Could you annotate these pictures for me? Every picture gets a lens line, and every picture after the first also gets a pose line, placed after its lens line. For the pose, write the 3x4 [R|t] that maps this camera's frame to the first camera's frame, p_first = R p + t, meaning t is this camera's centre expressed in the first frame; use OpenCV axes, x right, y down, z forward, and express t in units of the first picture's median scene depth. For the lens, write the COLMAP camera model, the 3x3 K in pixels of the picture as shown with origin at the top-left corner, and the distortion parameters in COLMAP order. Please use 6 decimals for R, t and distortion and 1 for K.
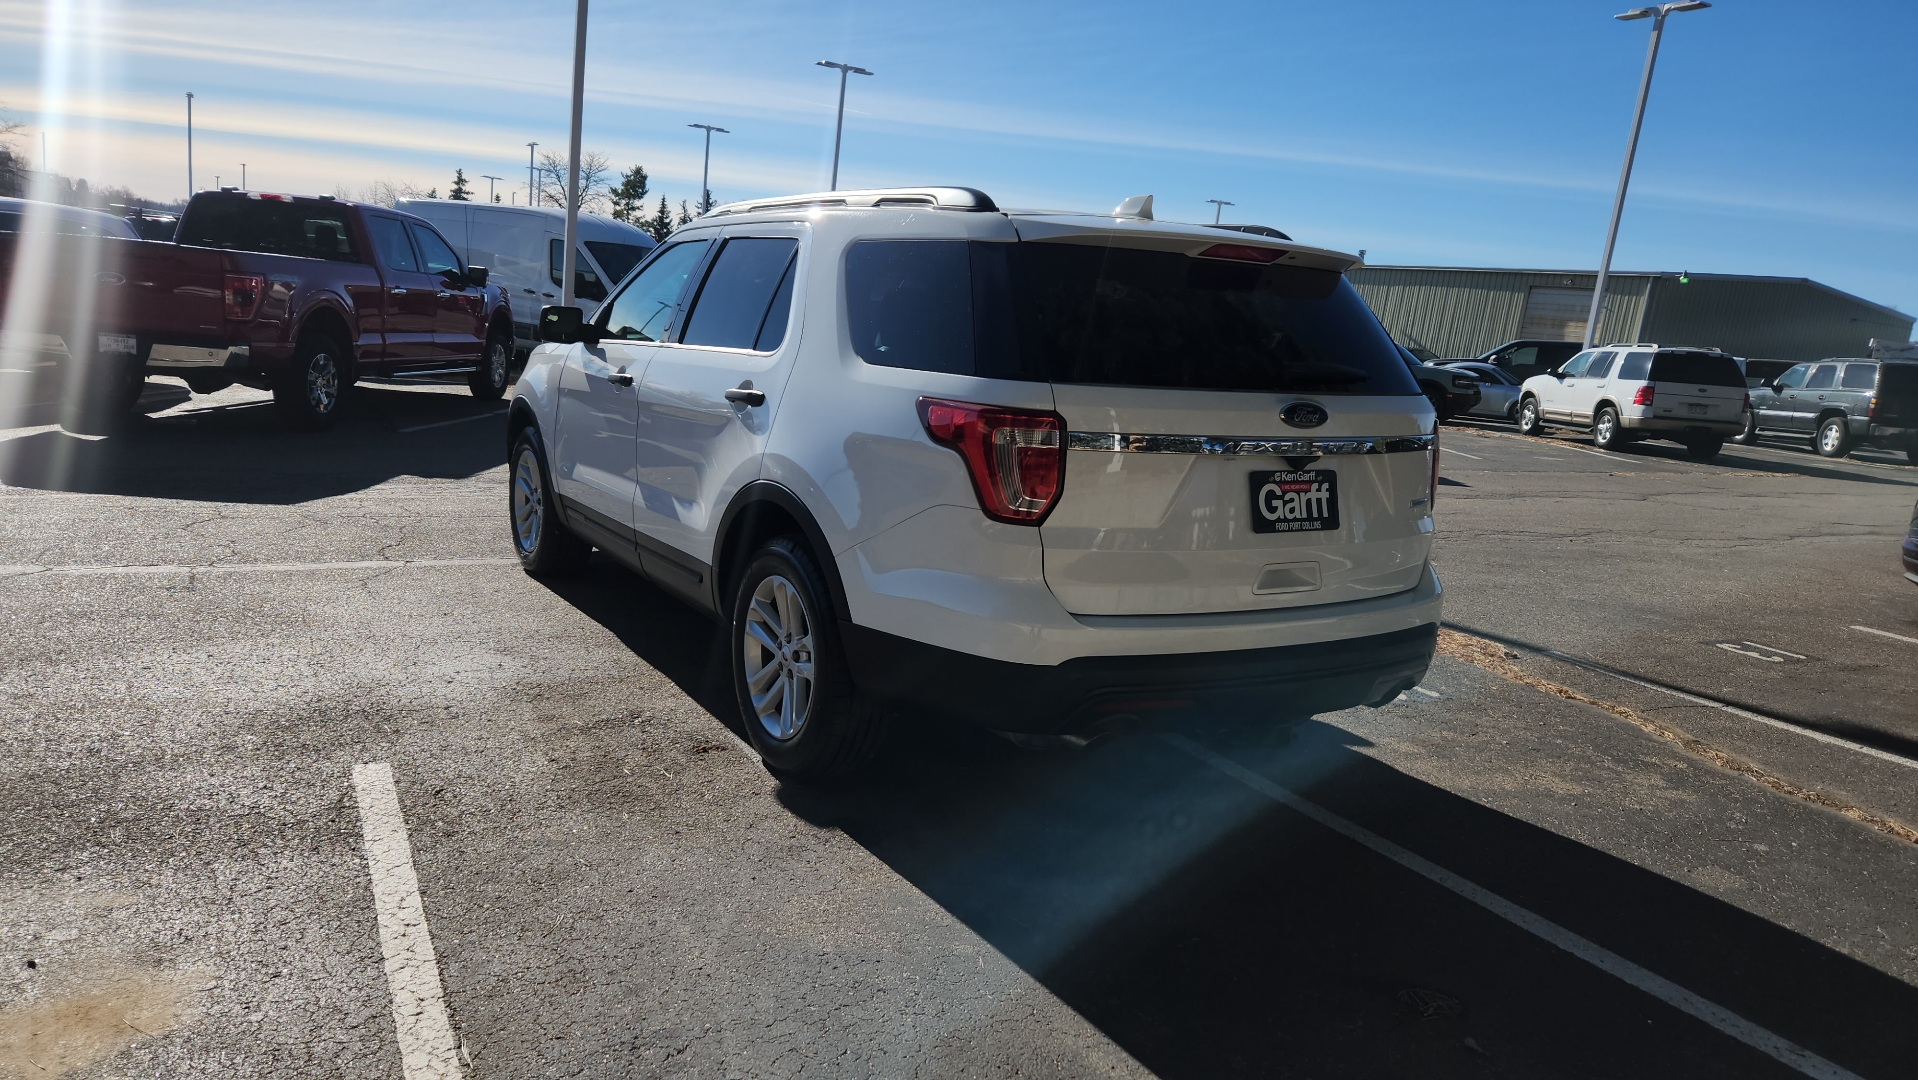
lens RADIAL K [[1279.6, 0, 926.1], [0, 1279.6, 567.9], [0, 0, 1]] dist [0.072072, -0.057525]
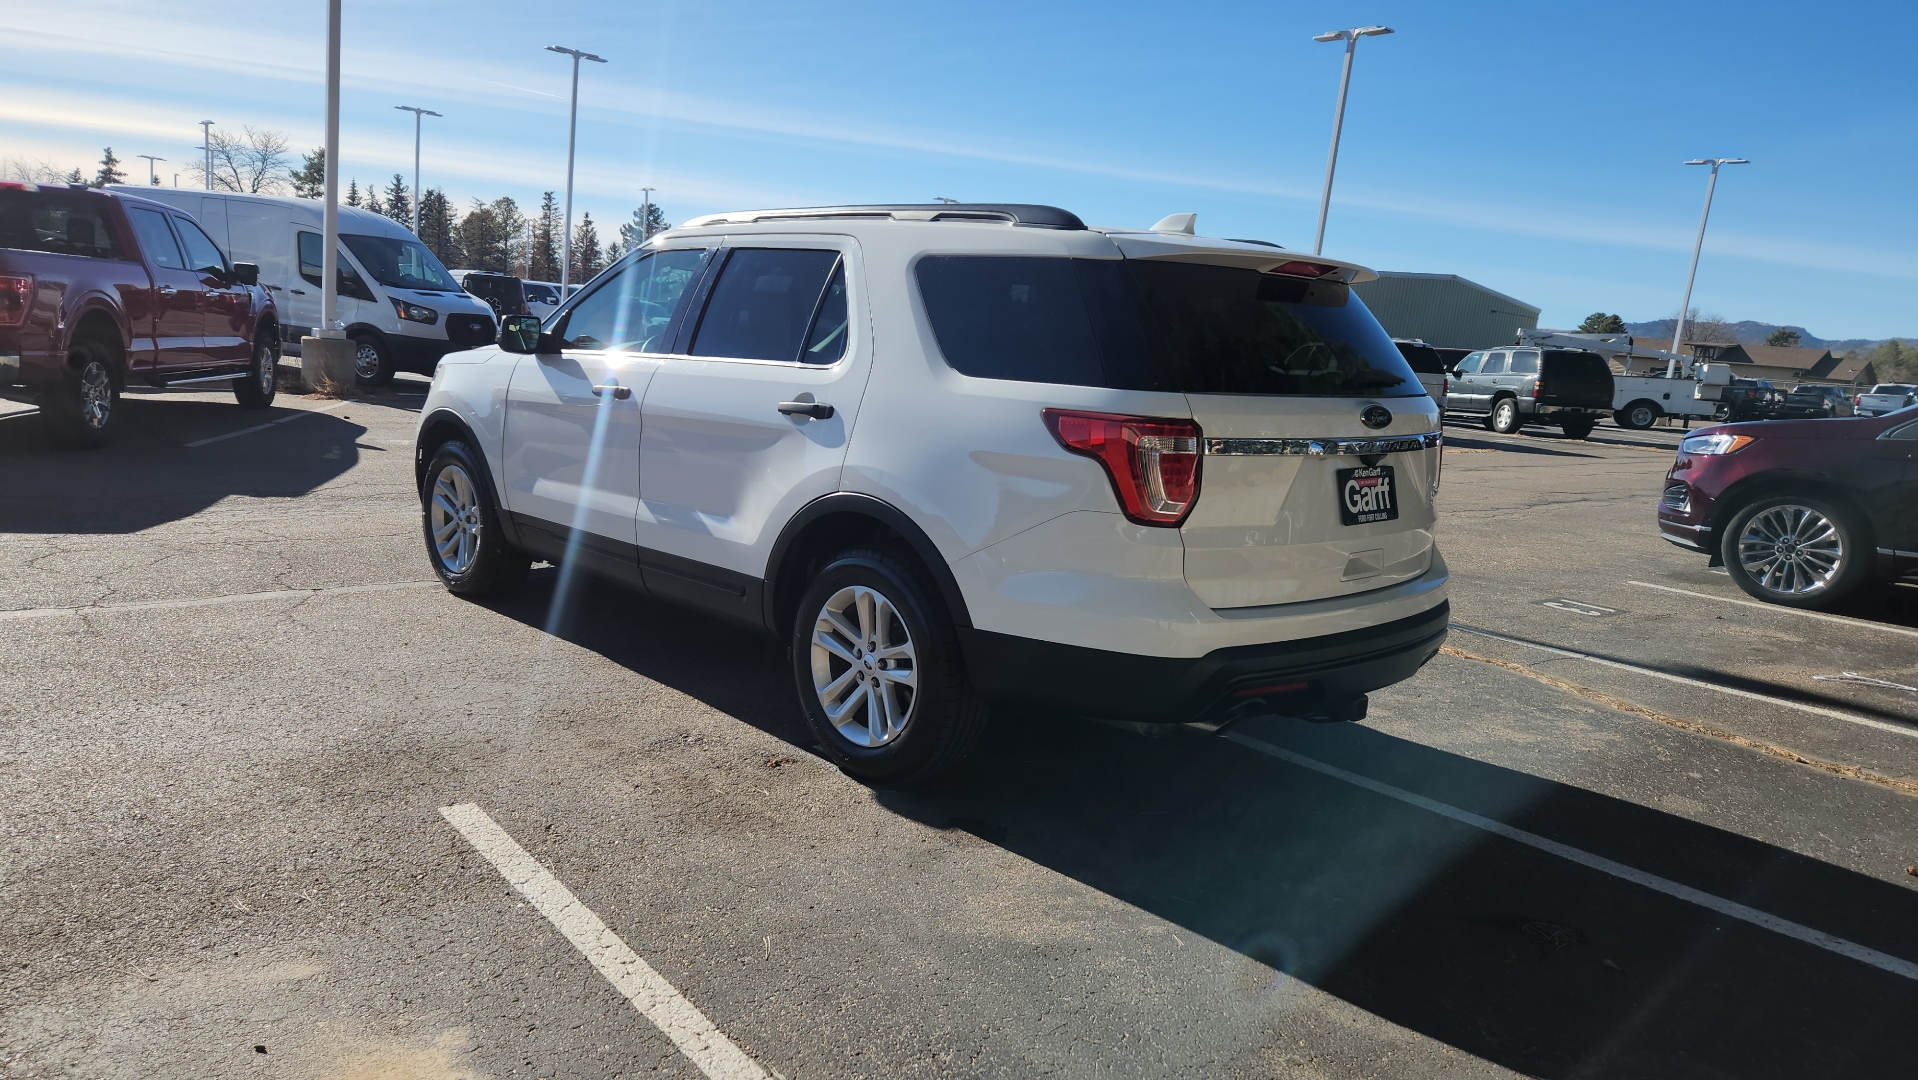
lens RADIAL K [[1279.6, 0, 926.7], [0, 1279.6, 561.9], [0, 0, 1]] dist [0.072072, -0.057525]
pose [[0.976792, -0.046654, 0.209046, -0.248579], [0.046519, 0.998902, 0.005561, -0.014496], [-0.209076, 0.004292, 0.977890, -0.000170]]
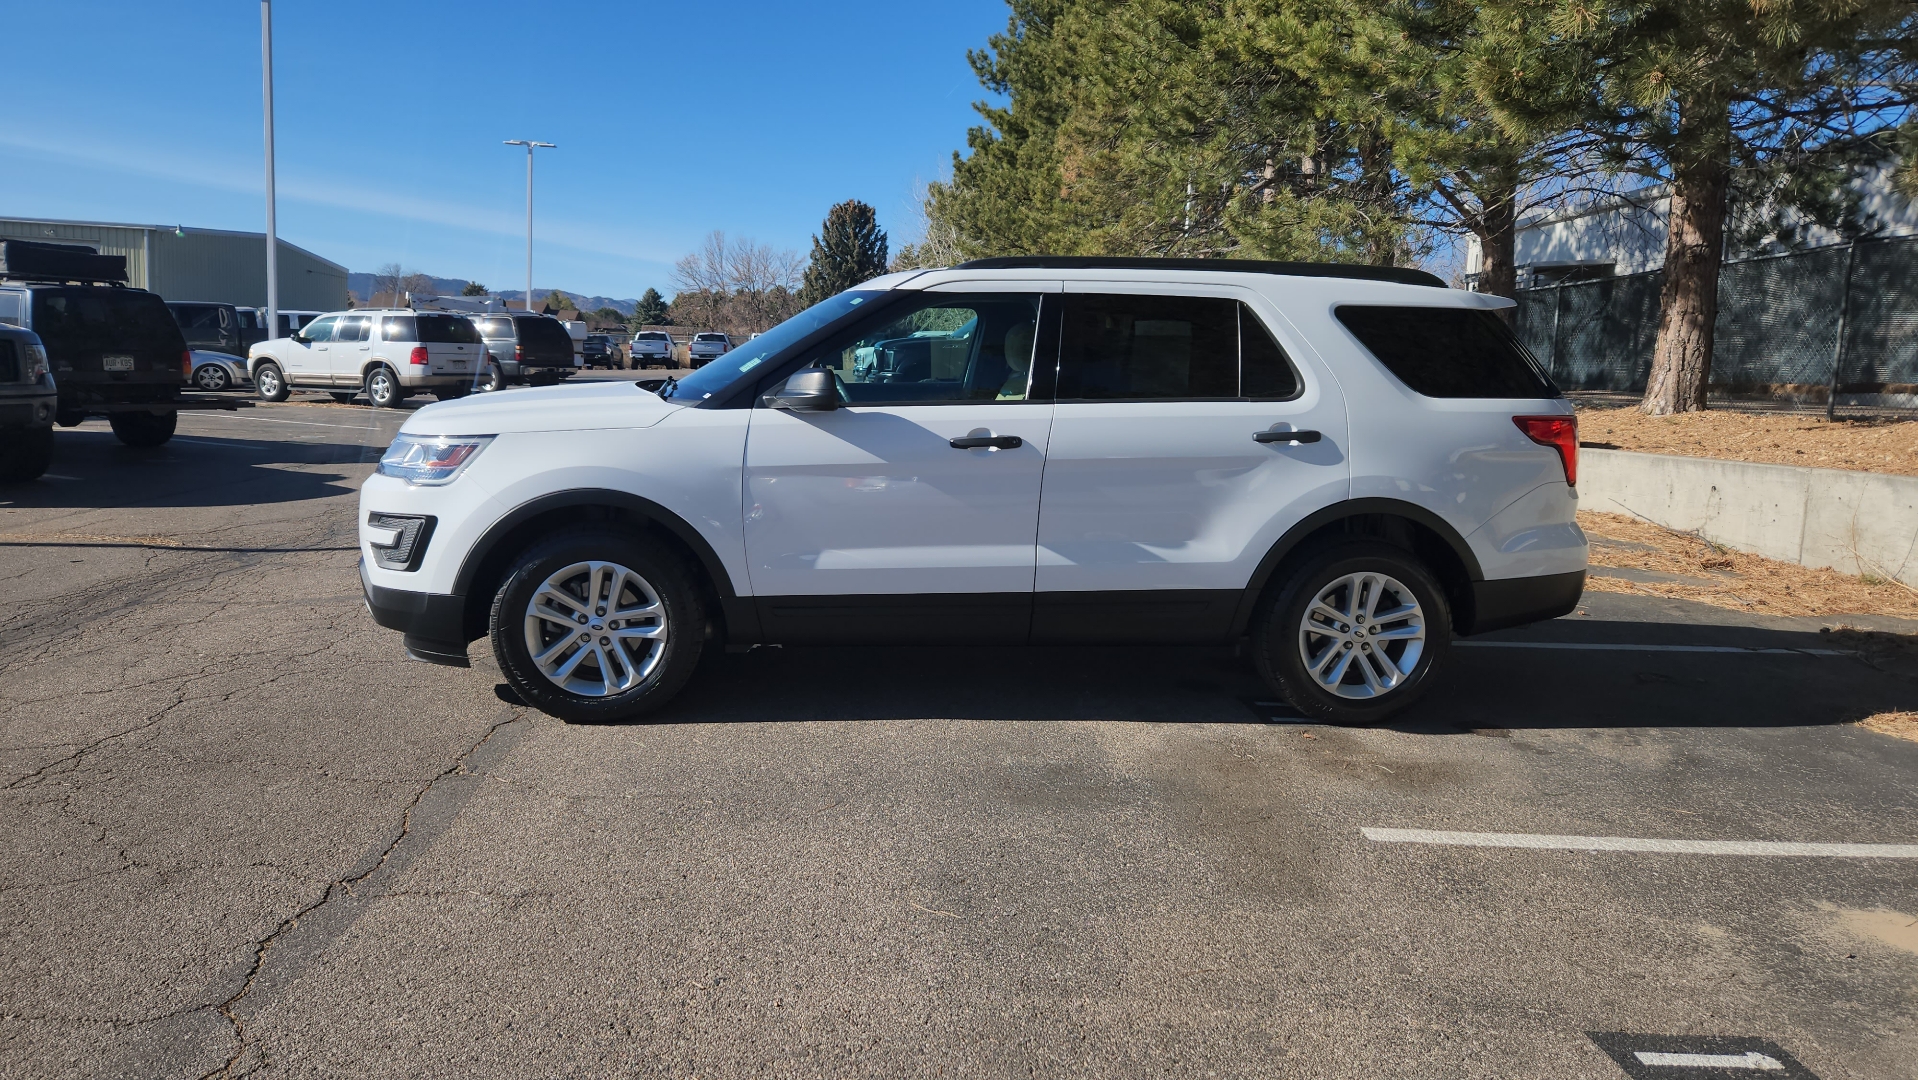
lens RADIAL K [[1279.6, 0, 937.7], [0, 1279.6, 514.8], [0, 0, 1]] dist [0.072072, -0.057525]
pose [[0.415024, -0.181016, 0.891621, -1.270605], [0.178010, 0.977222, 0.115536, -0.242447], [-0.892226, 0.110767, 0.437794, 0.731171]]
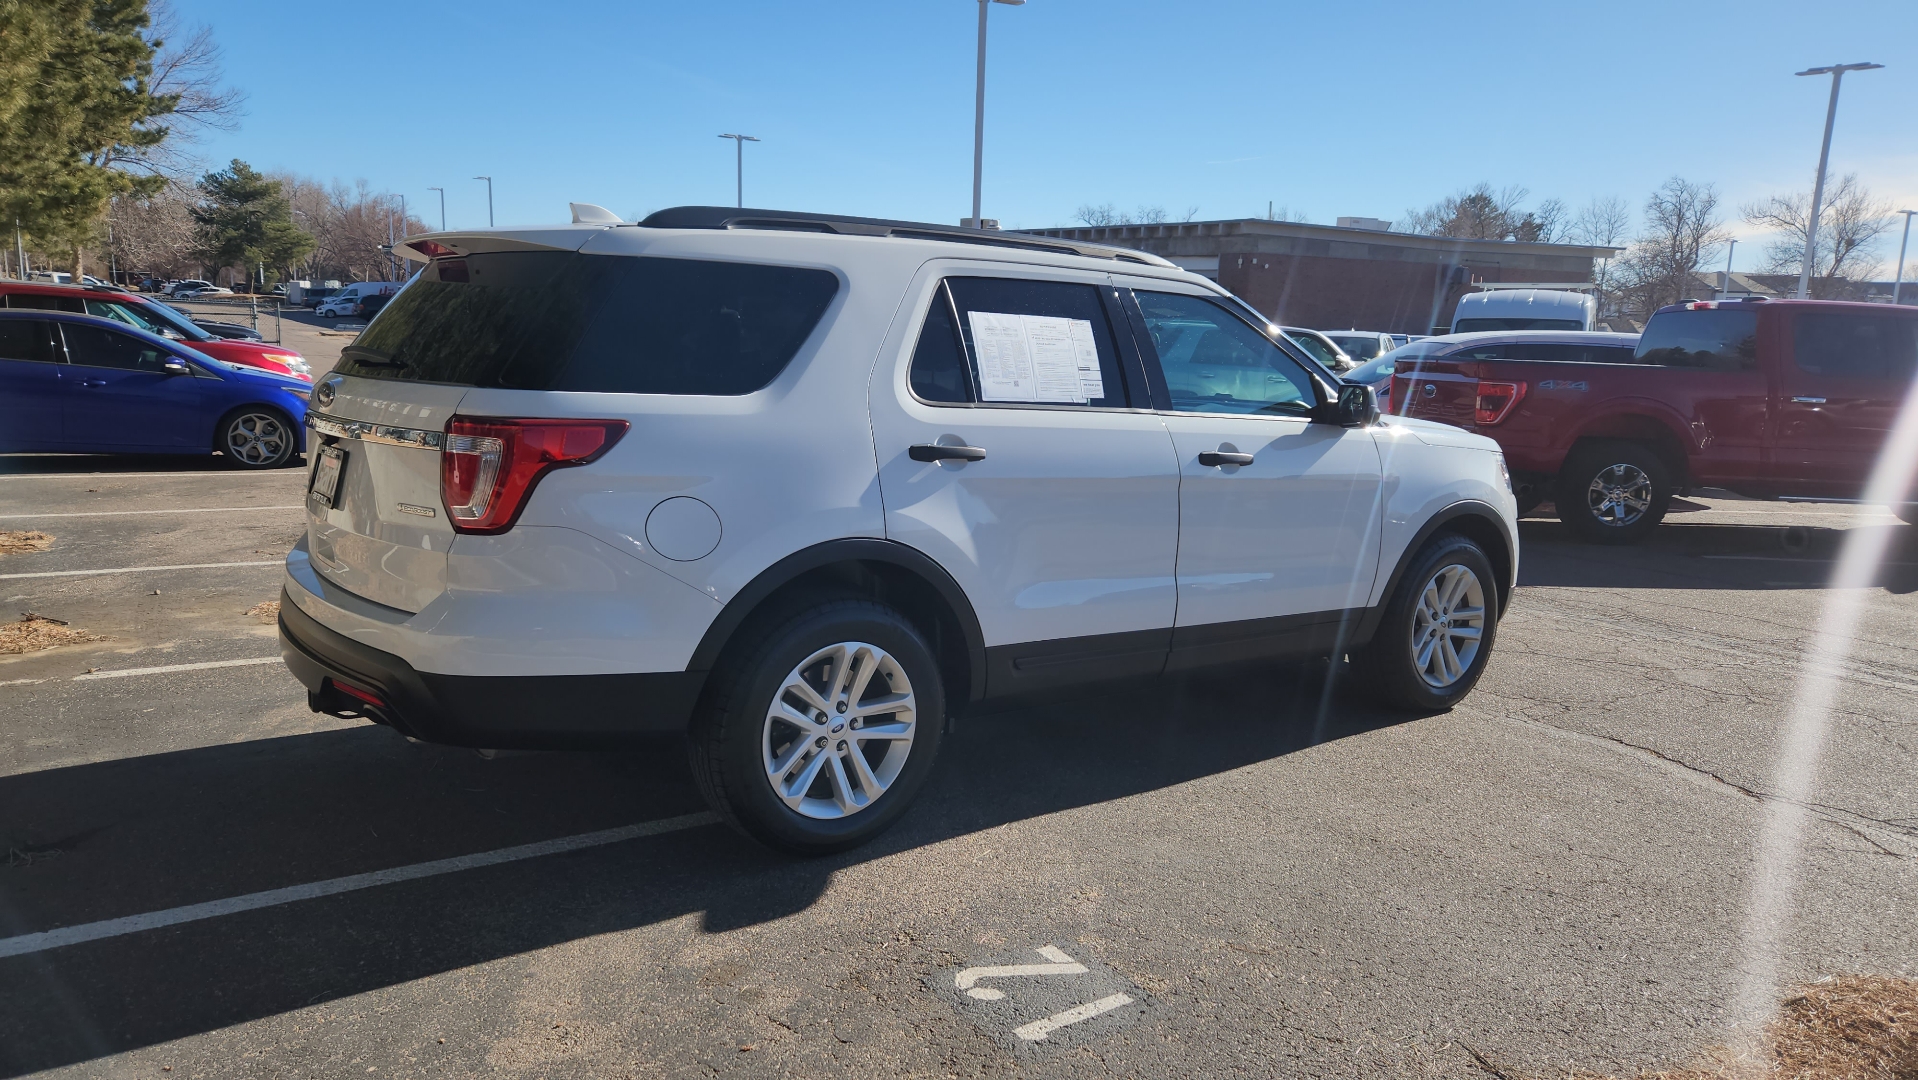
lens RADIAL K [[1279.6, 0, 917.9], [0, 1279.6, 549.2], [0, 0, 1]] dist [0.072072, -0.057525]
pose [[0.072825, 0.086087, -0.993622, 1.089132], [-0.226010, 0.971775, 0.067629, -0.136812], [0.971399, 0.219644, 0.090226, 1.090380]]
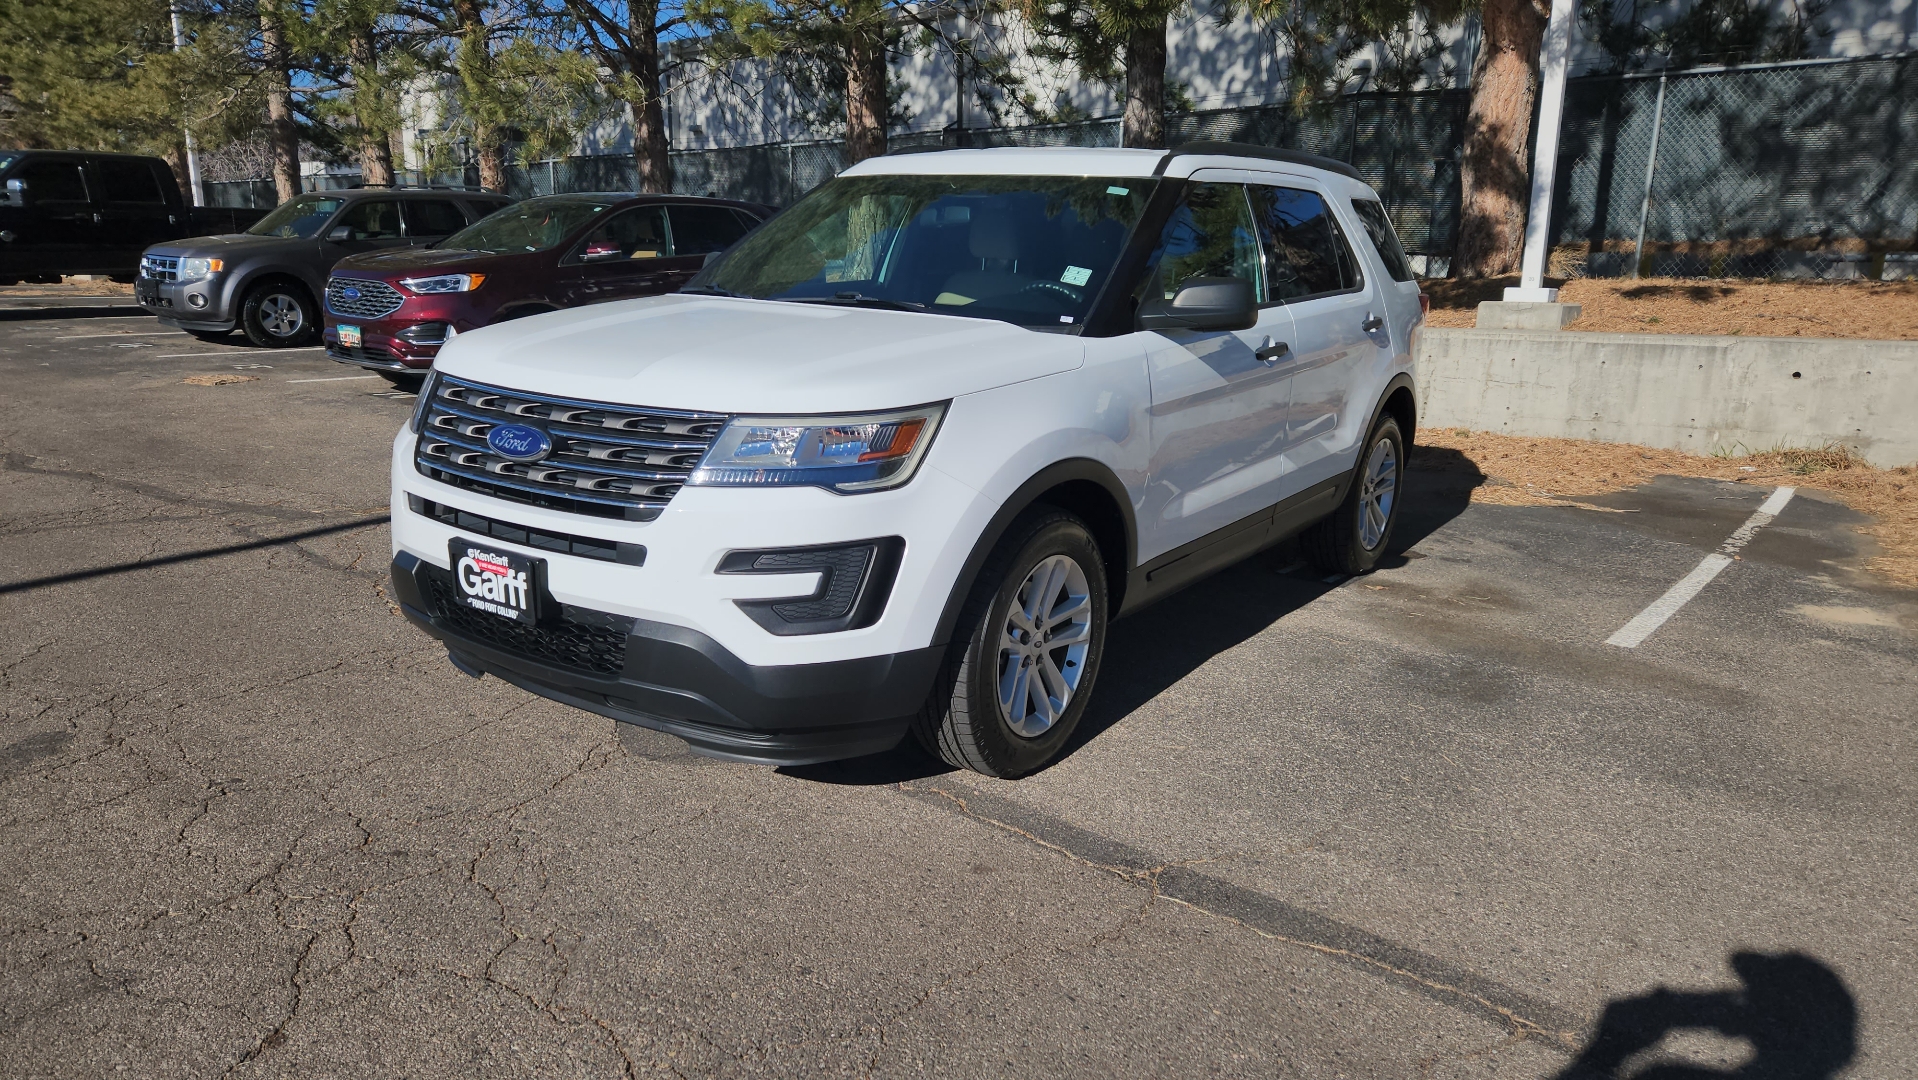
lens RADIAL K [[1279.6, 0, 958.7], [0, 1279.6, 552.4], [0, 0, 1]] dist [0.072072, -0.057525]
pose [[-0.396806, -0.299435, 0.867689, -1.102620], [0.125546, 0.918707, 0.374454, -0.433391], [-0.909276, 0.257520, -0.326955, 1.752774]]
